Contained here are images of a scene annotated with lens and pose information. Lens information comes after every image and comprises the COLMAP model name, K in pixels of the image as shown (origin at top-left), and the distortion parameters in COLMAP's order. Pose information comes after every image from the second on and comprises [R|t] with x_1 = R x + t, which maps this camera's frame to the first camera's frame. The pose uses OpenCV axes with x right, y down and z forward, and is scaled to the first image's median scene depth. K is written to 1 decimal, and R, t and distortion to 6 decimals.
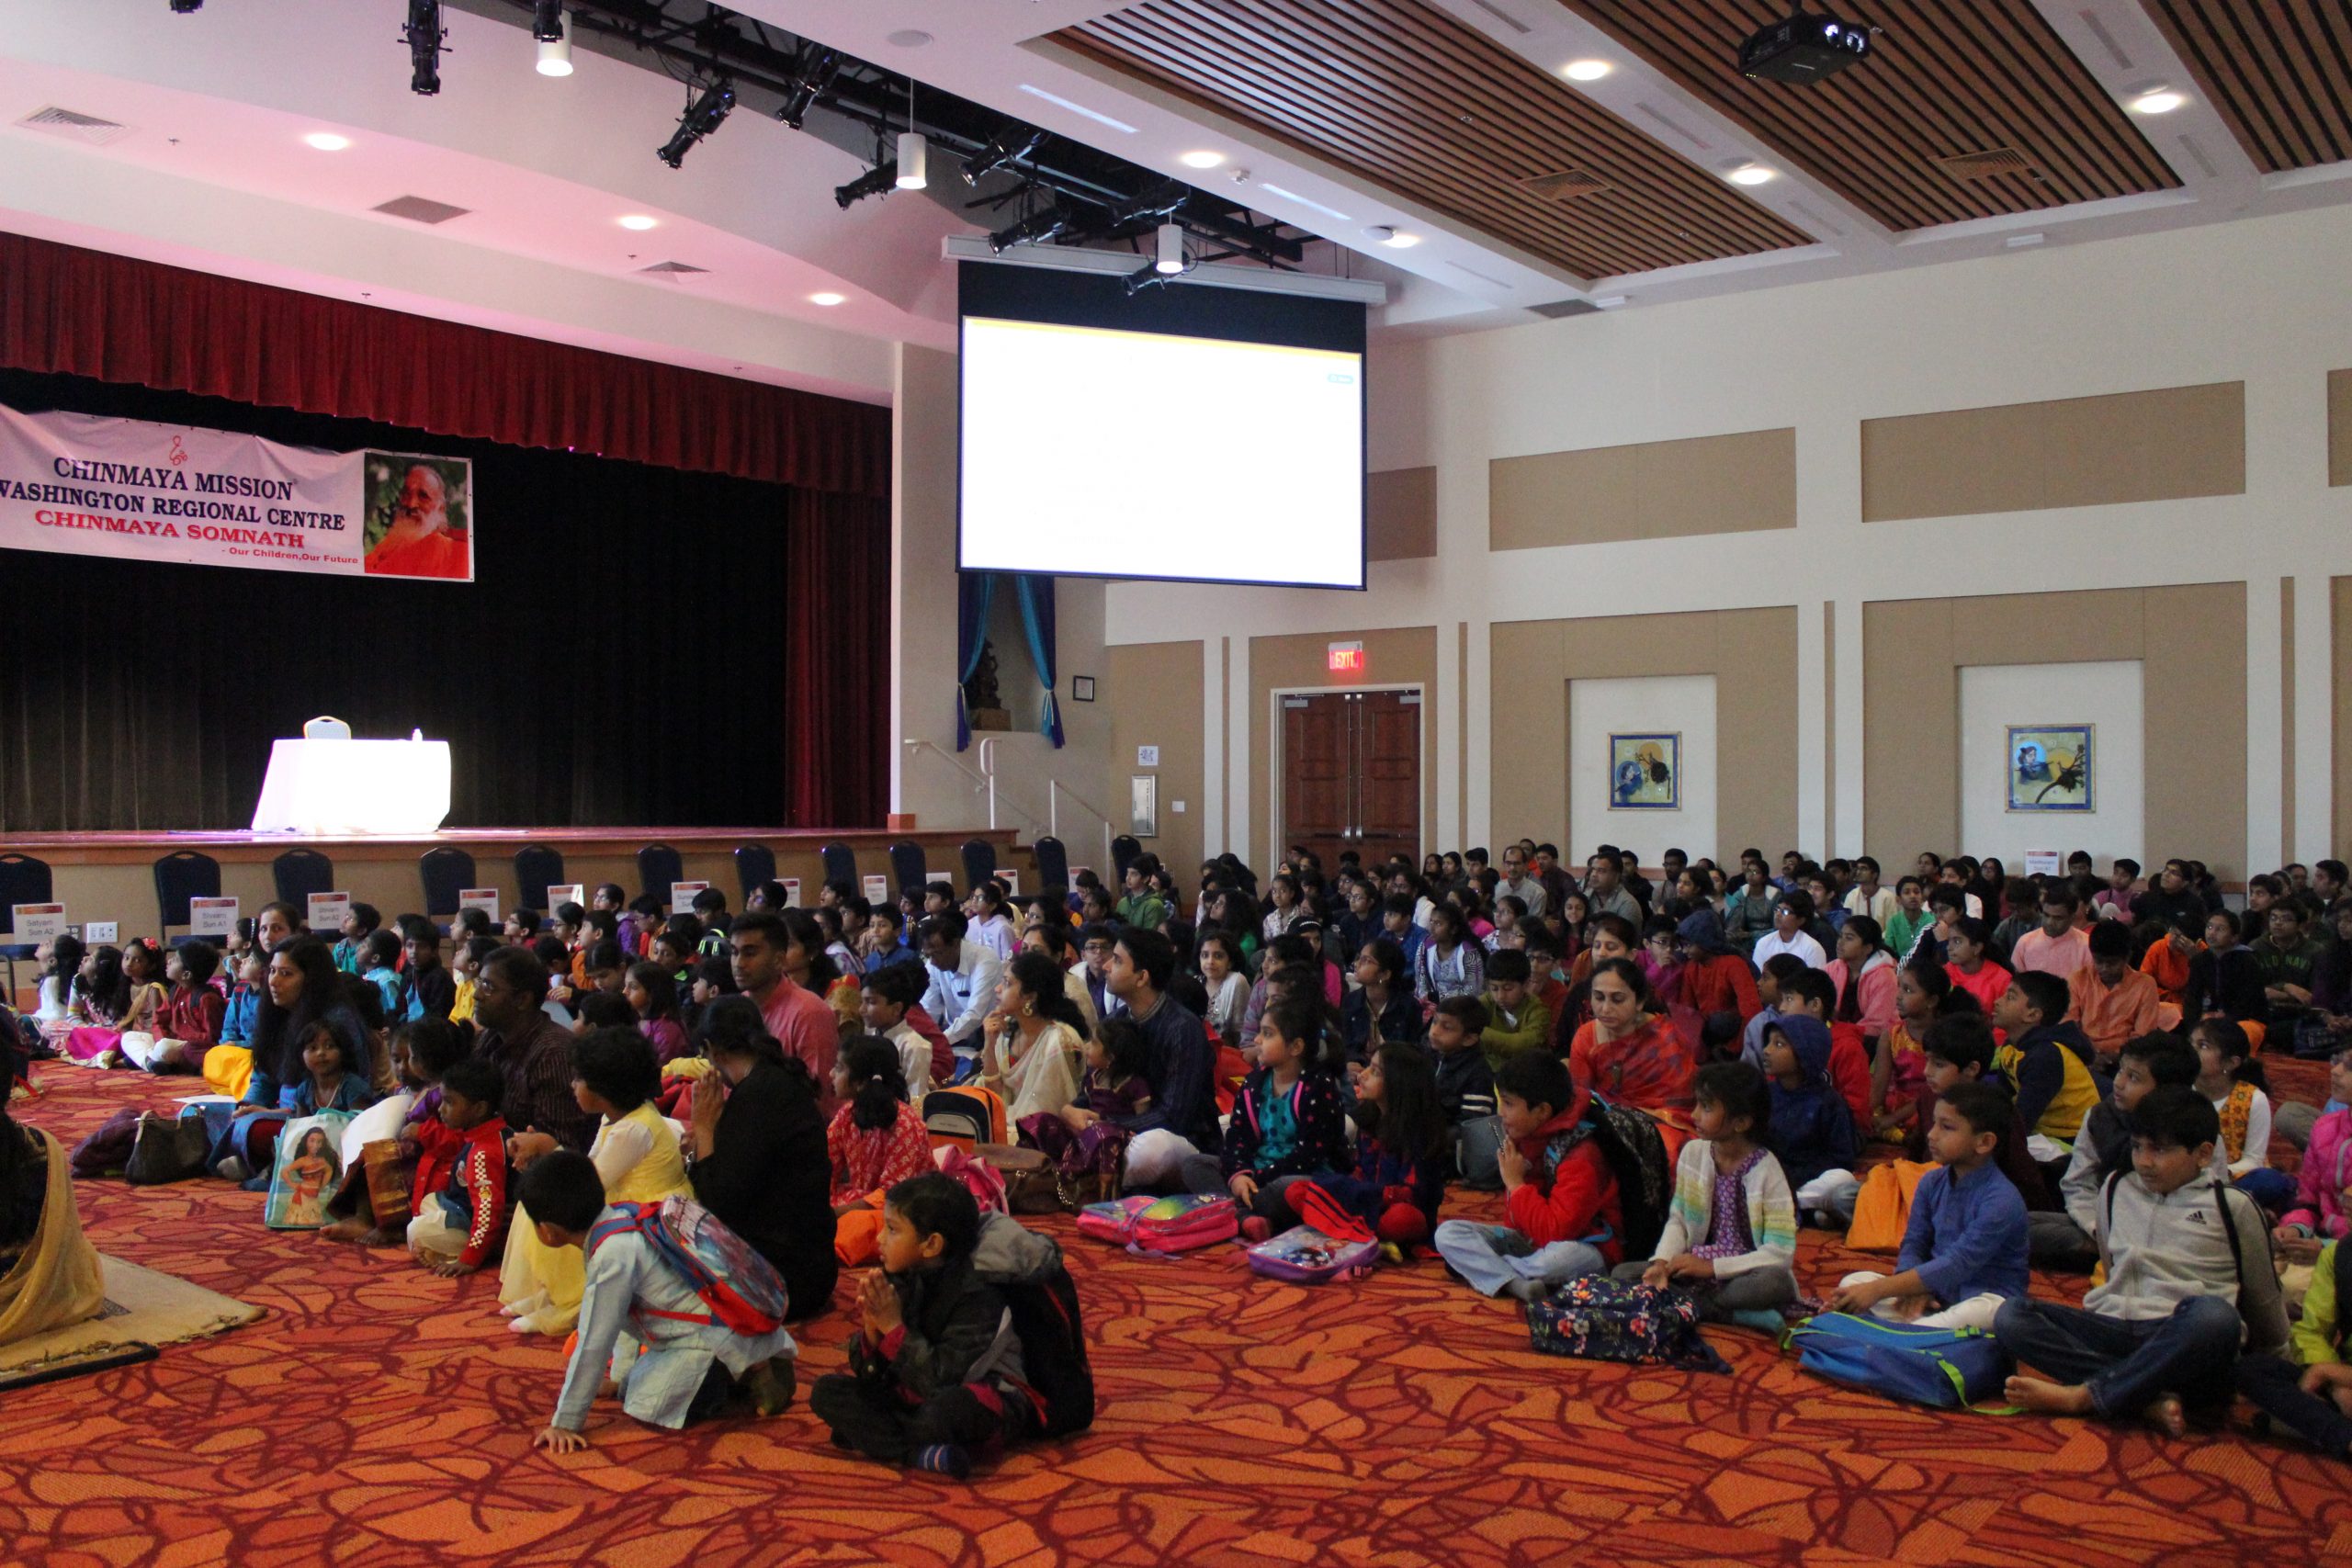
lens RADIAL K [[2010.1, 0, 1201.0], [0, 2010.1, 784.6], [0, 0, 1]] dist [-0.155088, 0.120599]
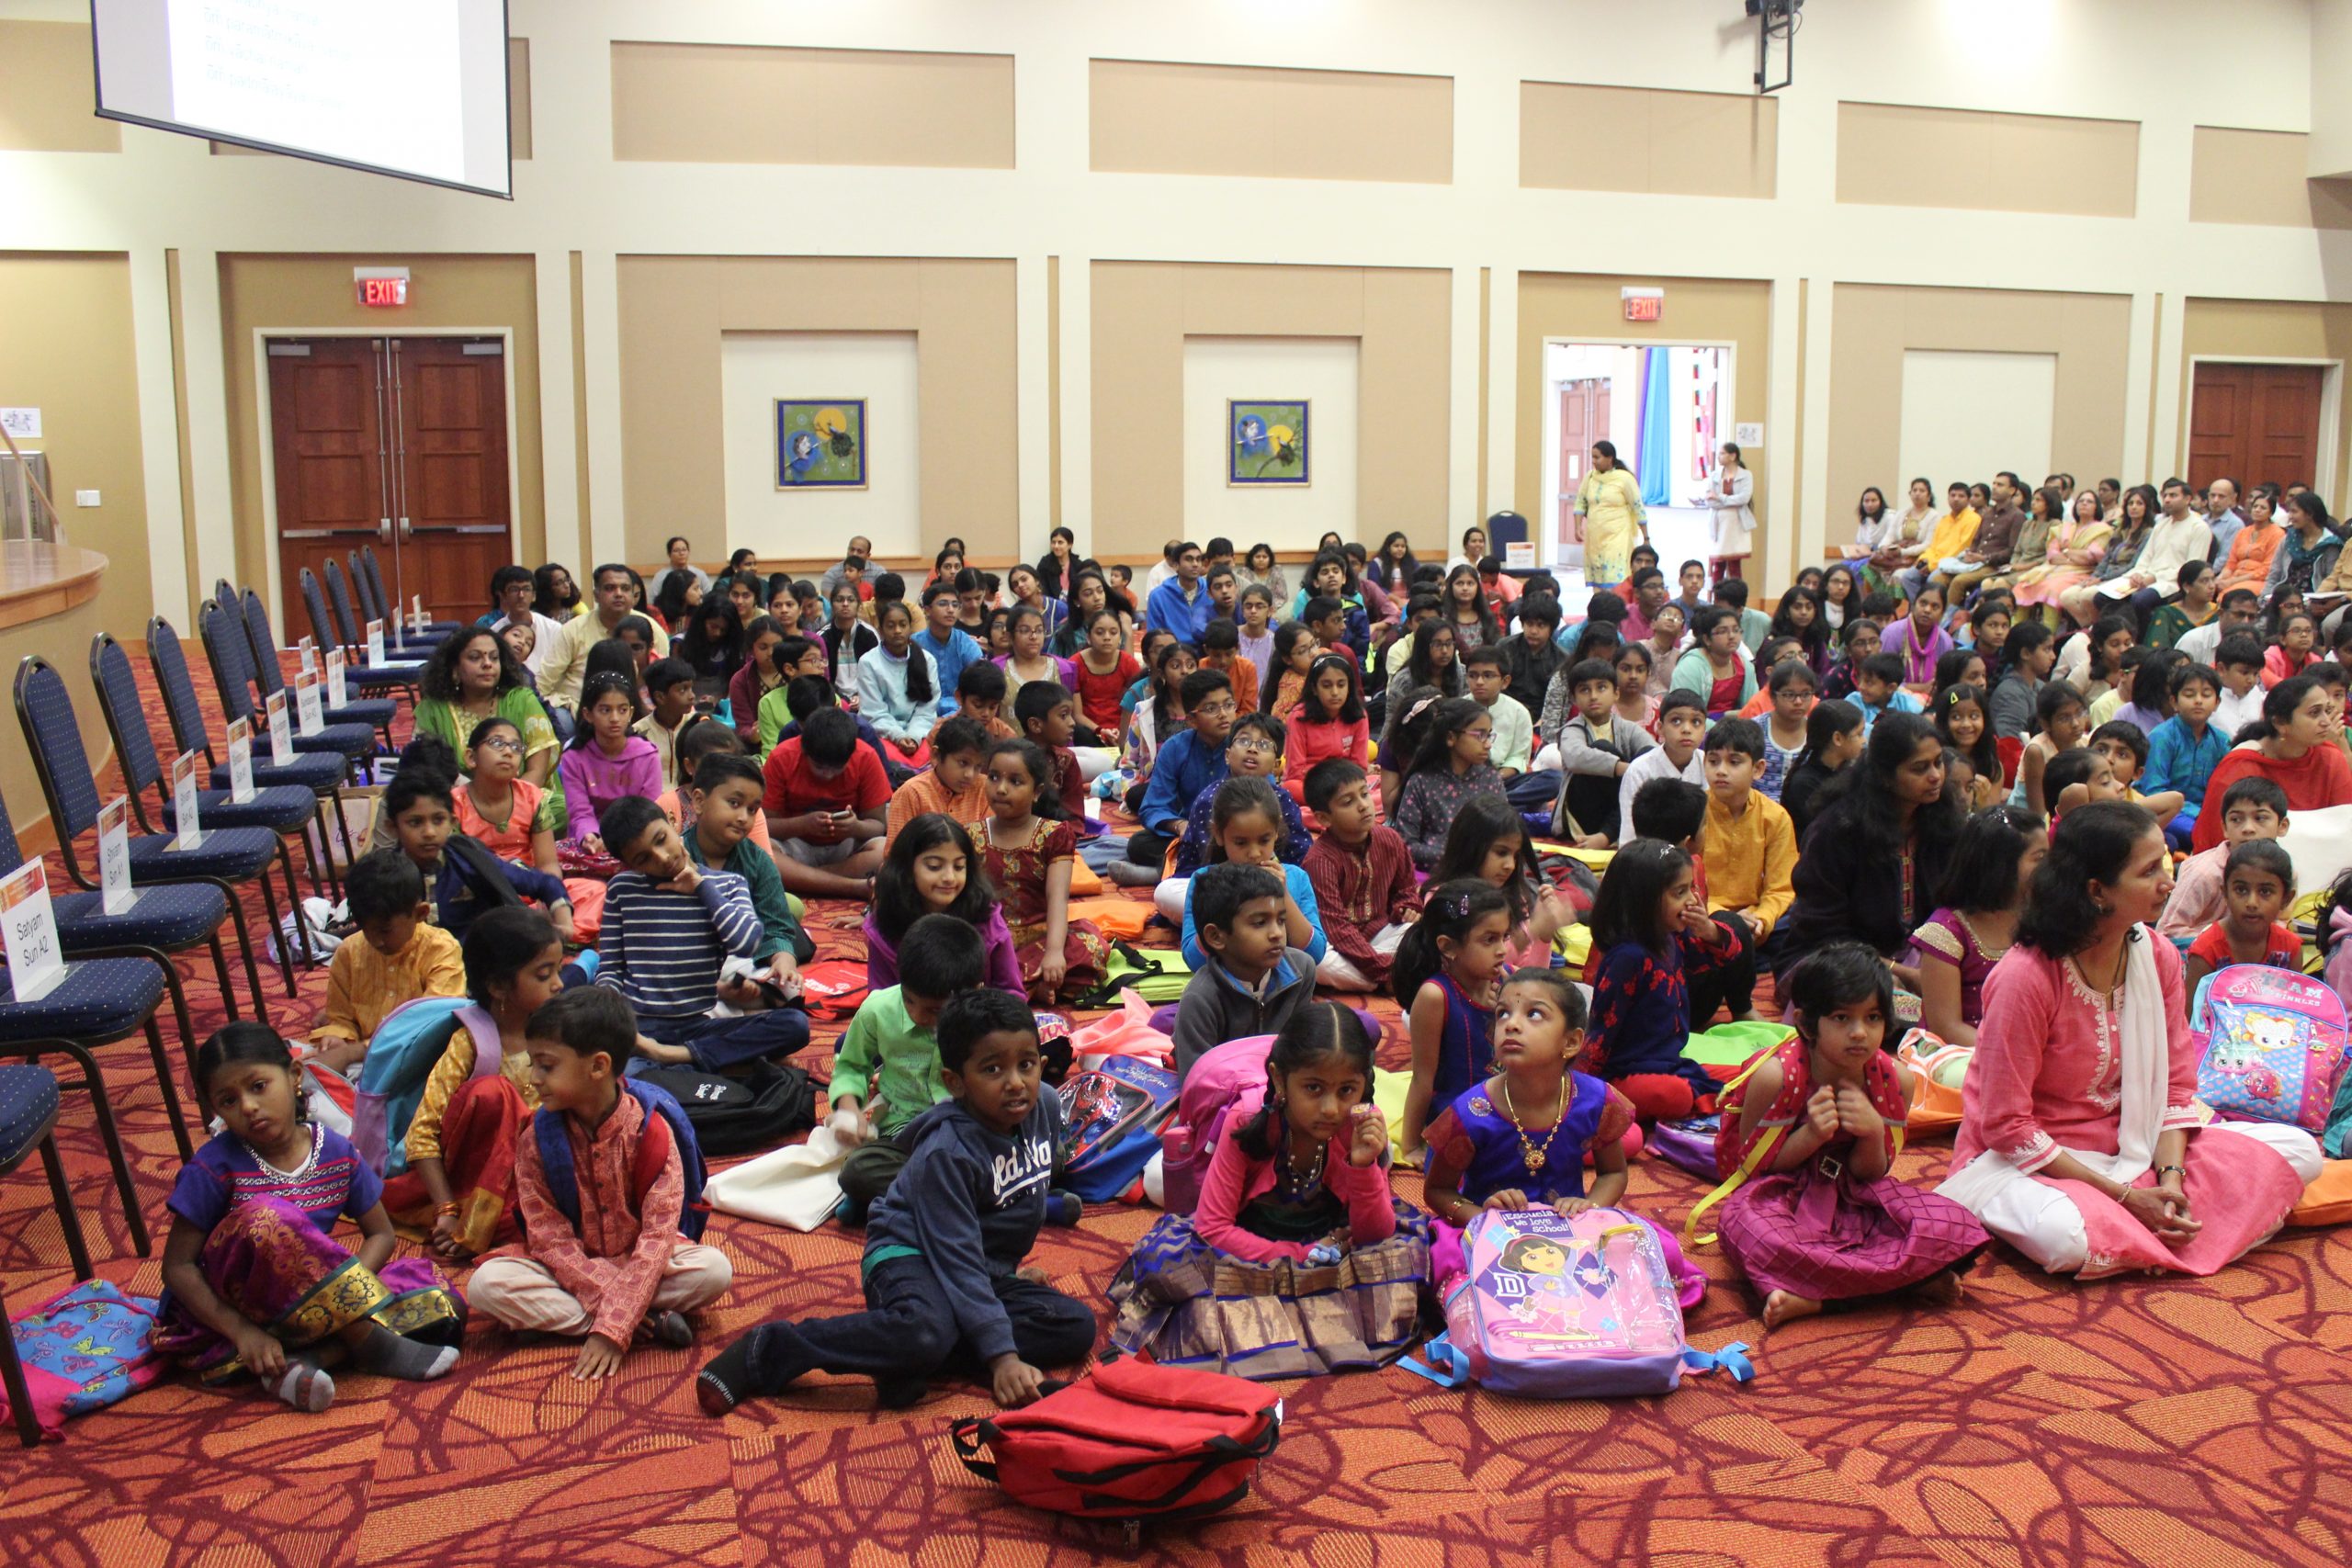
lens RADIAL K [[2117.9, 0, 1190.1], [0, 2117.9, 801.0], [0, 0, 1]] dist [-0.138887, 0.121252]
pose [[0.592996, -0.129054, 0.794796, -0.601660], [-0.004969, 0.986467, 0.163884, -0.005900], [-0.805190, -0.101132, 0.584330, 0.481105]]
